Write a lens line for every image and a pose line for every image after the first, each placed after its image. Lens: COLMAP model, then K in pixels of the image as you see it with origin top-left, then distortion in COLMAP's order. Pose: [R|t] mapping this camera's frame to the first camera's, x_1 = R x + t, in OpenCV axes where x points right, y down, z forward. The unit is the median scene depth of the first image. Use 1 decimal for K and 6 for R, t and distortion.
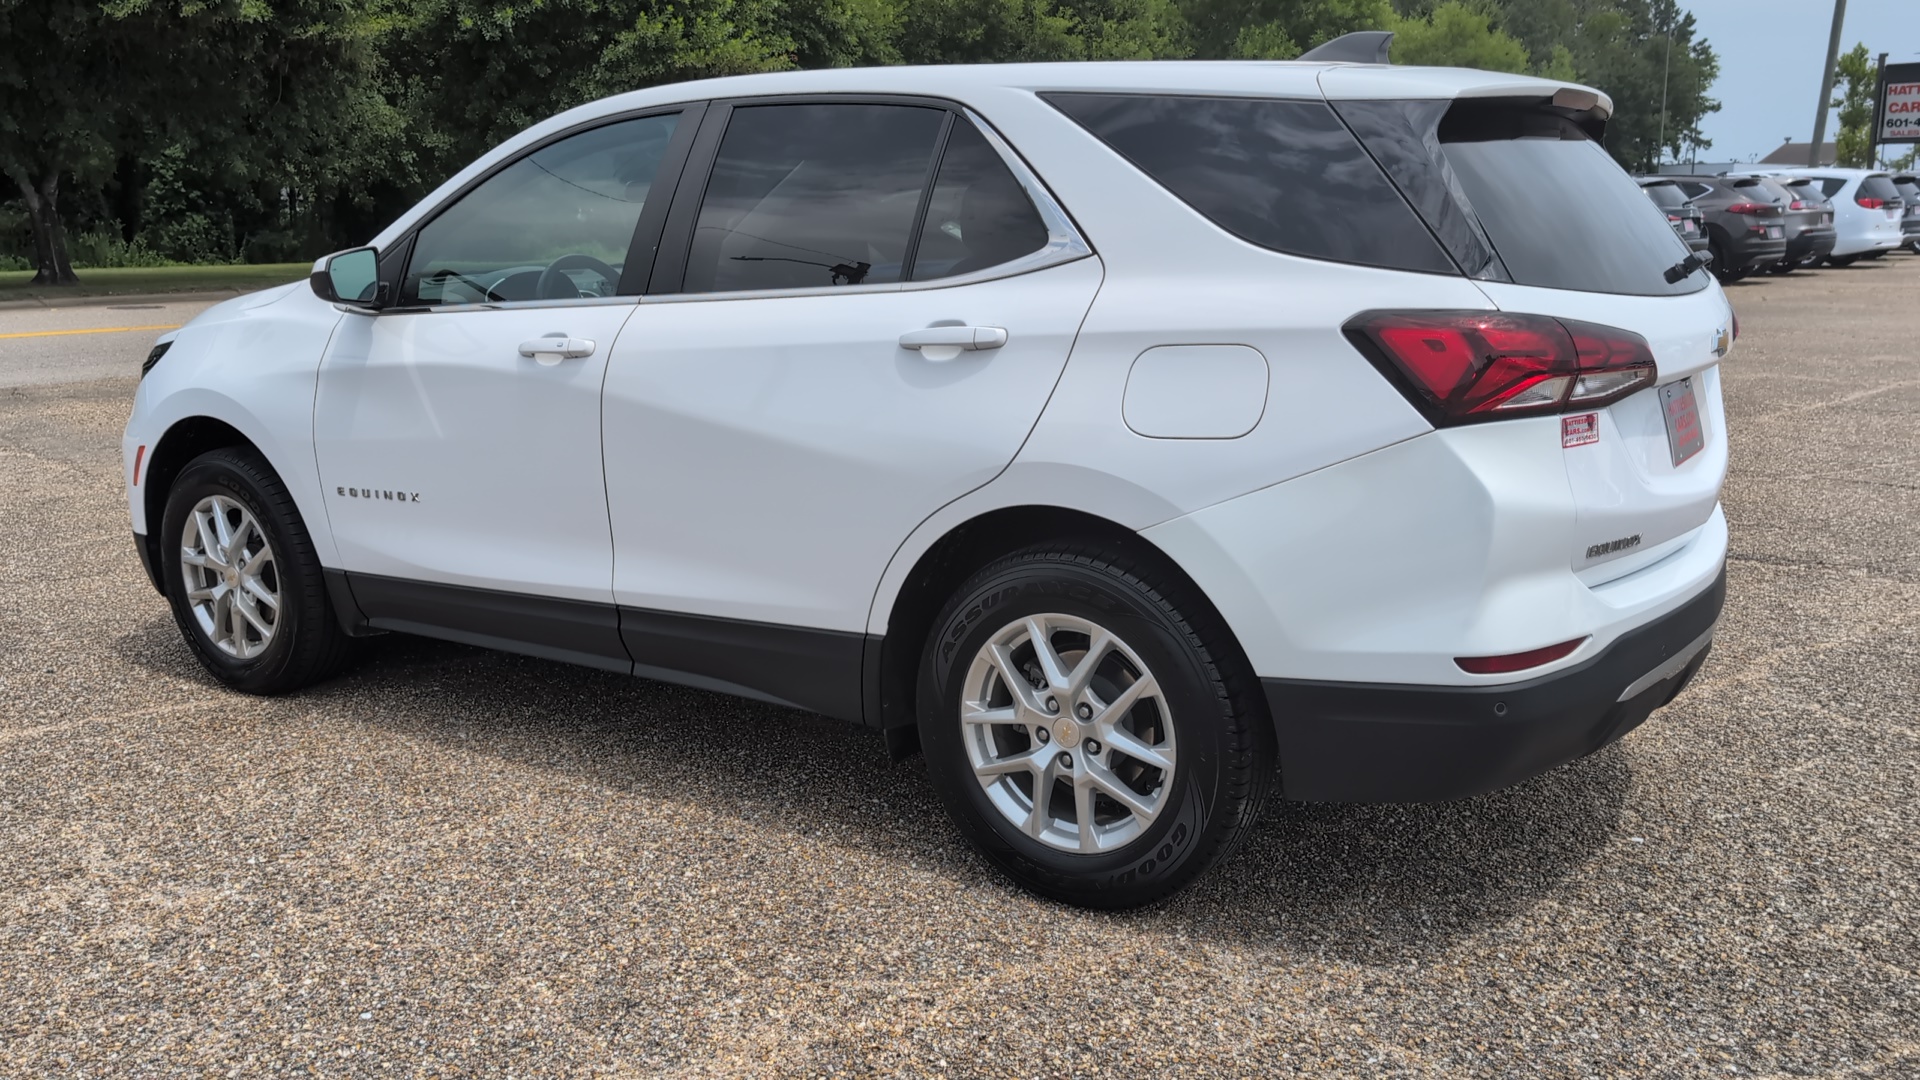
lens RADIAL K [[1673.0, 0, 960.0], [0, 1673.0, 540.0], [0, 0, 1]] dist [0.112769, -0.219704]
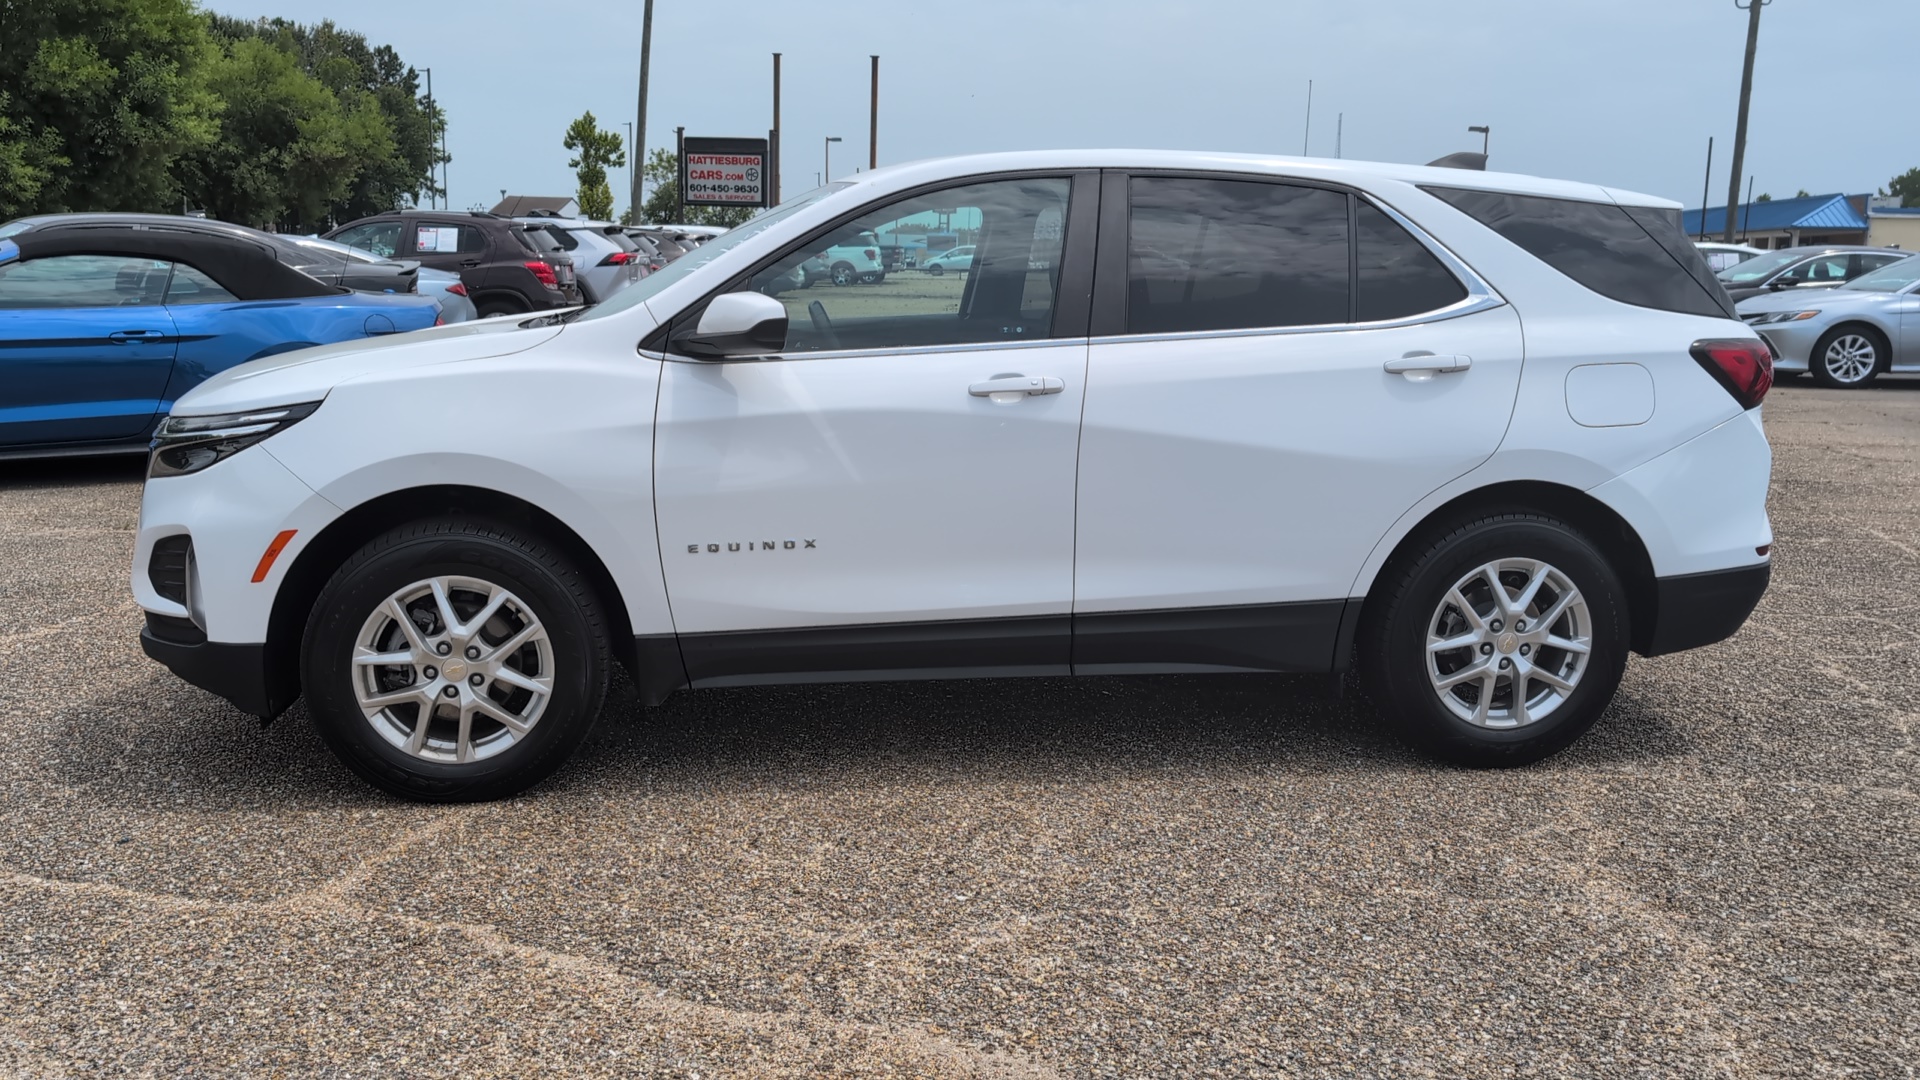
lens RADIAL K [[1673.0, 0, 960.0], [0, 1673.0, 540.0], [0, 0, 1]] dist [0.112769, -0.219704]
pose [[0.712266, -0.093444, 0.695661, -0.964765], [0.108875, 0.993812, 0.022019, -0.040362], [-0.693414, 0.060057, 0.718032, 0.233066]]
